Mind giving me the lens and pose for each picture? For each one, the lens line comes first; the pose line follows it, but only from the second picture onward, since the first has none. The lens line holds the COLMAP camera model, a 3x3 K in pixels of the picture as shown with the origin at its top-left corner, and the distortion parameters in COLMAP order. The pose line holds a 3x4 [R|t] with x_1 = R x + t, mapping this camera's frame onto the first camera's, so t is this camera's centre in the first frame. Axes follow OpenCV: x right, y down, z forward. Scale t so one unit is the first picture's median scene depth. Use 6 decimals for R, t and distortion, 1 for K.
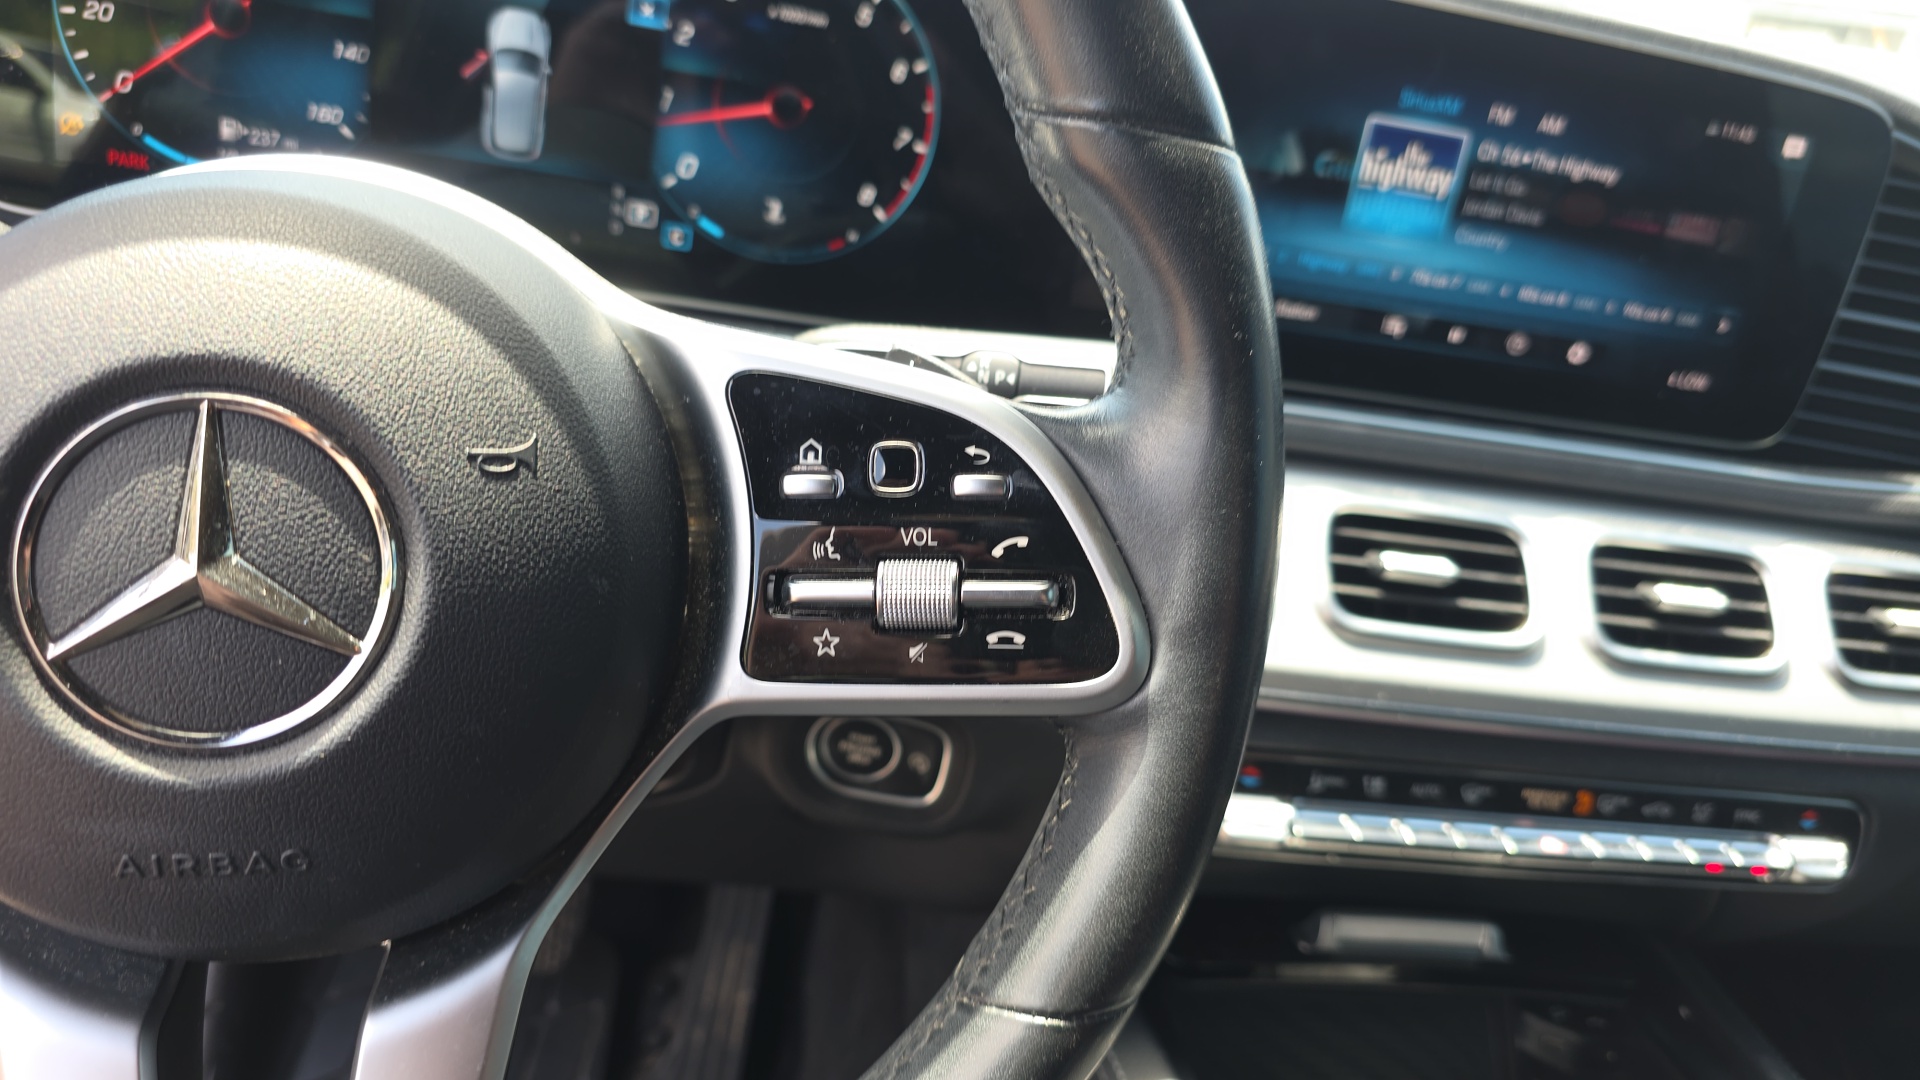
lens RADIAL K [[1308.0, 0, 953.5], [0, 1308.0, 537.8], [0, 0, 1]] dist [0.048650, -0.054488]
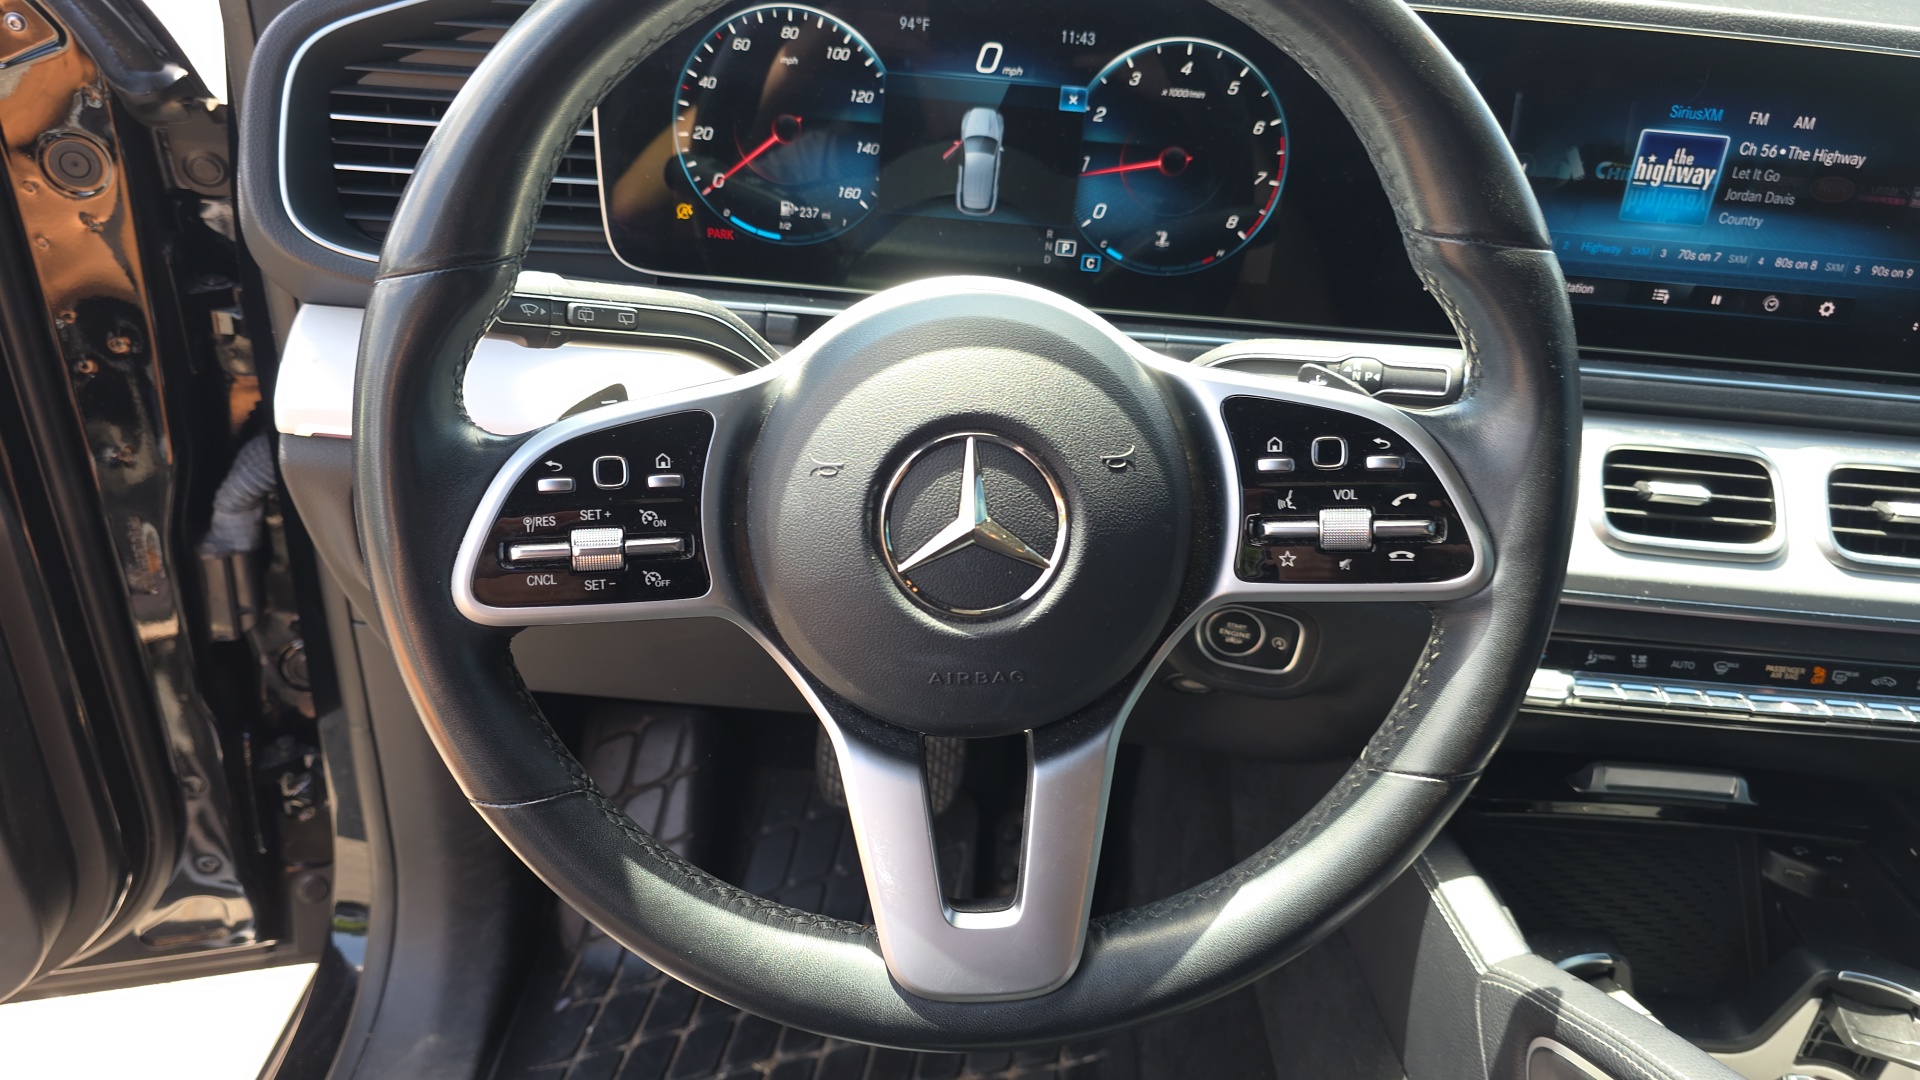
lens RADIAL K [[1308.0, 0, 941.6], [0, 1308.0, 558.4], [0, 0, 1]] dist [0.048650, -0.054488]
pose [[0.983865, -0.013586, -0.178394, -0.125428], [0.028131, 0.996457, 0.079255, -0.035726], [0.176686, -0.082995, 0.980762, -0.394186]]
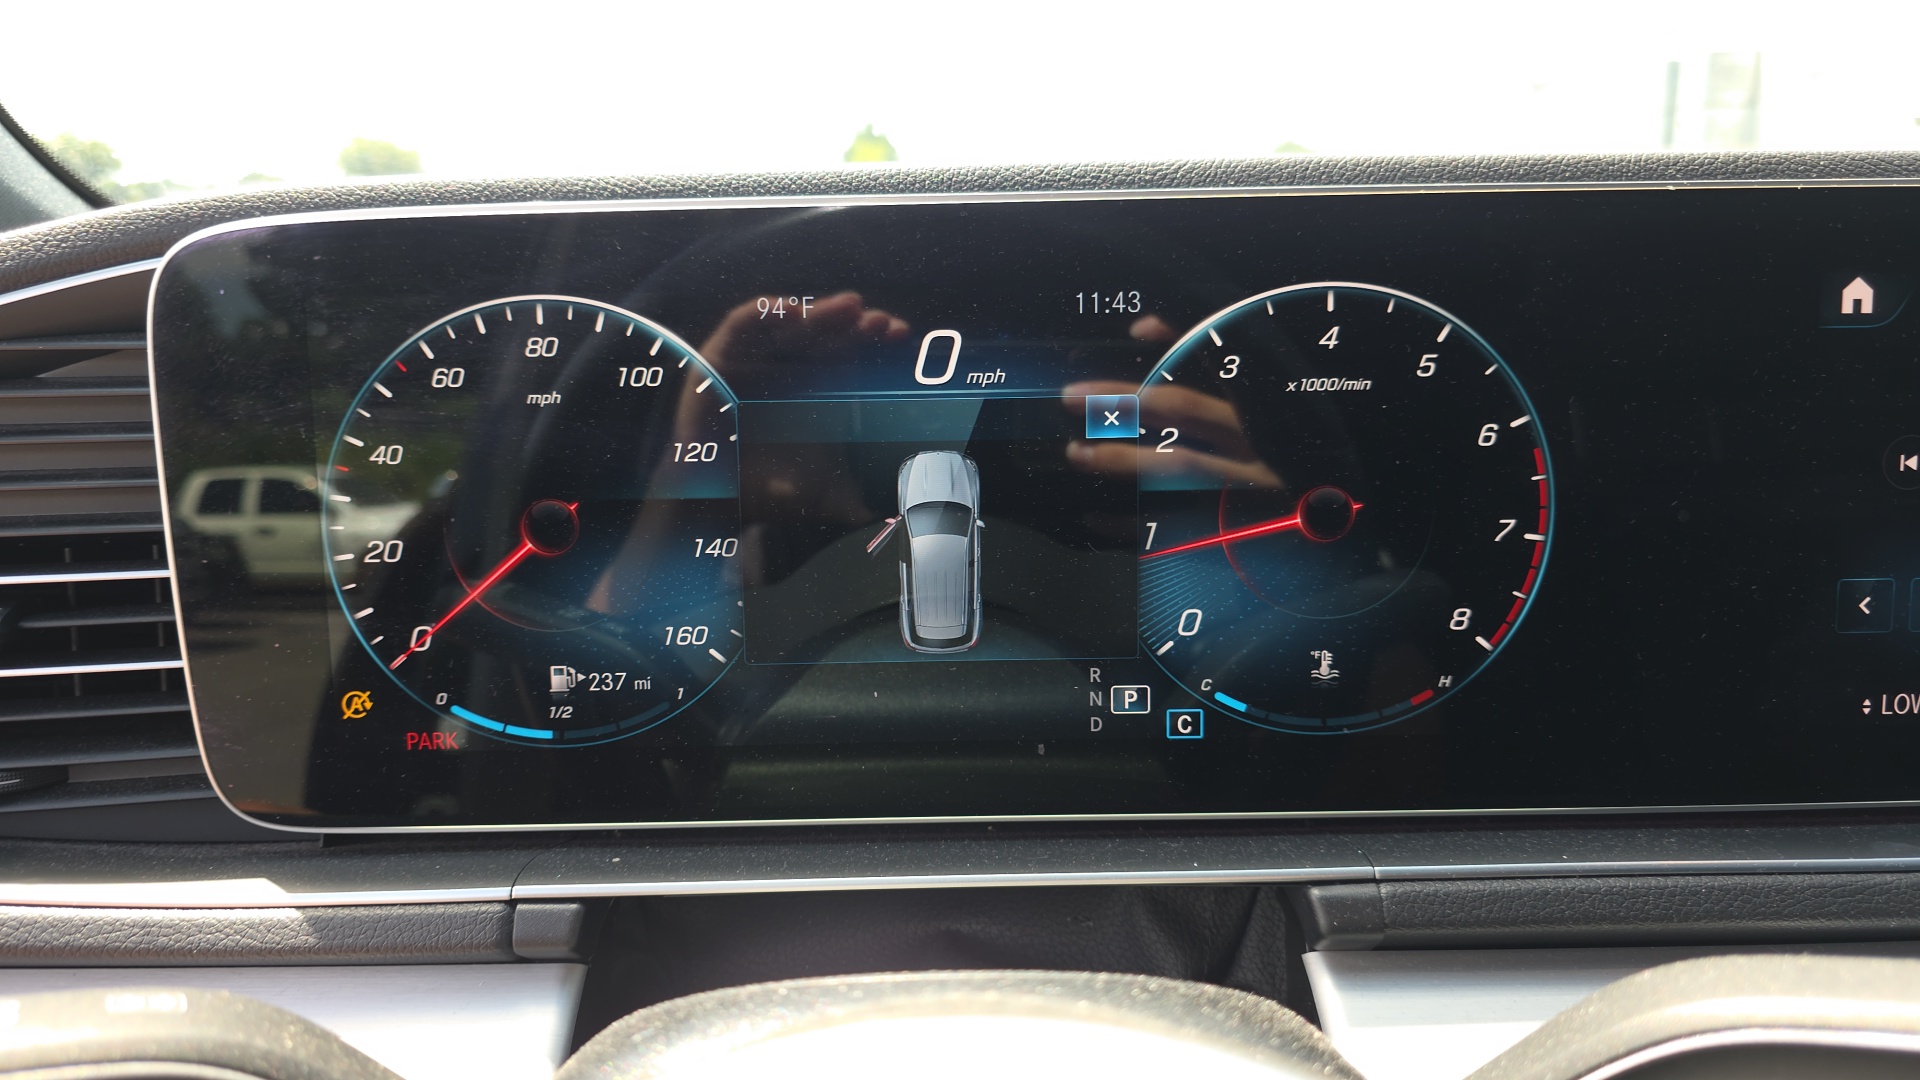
lens RADIAL K [[1290.9, 0, 935.4], [0, 1290.9, 546.0], [0, 0, 1]] dist [0.018797, -0.023878]
pose [[0.975015, -0.159286, -0.154835, -0.221199], [0.125169, 0.969775, -0.209449, -0.197459], [0.183517, 0.184835, 0.965483, 0.327582]]
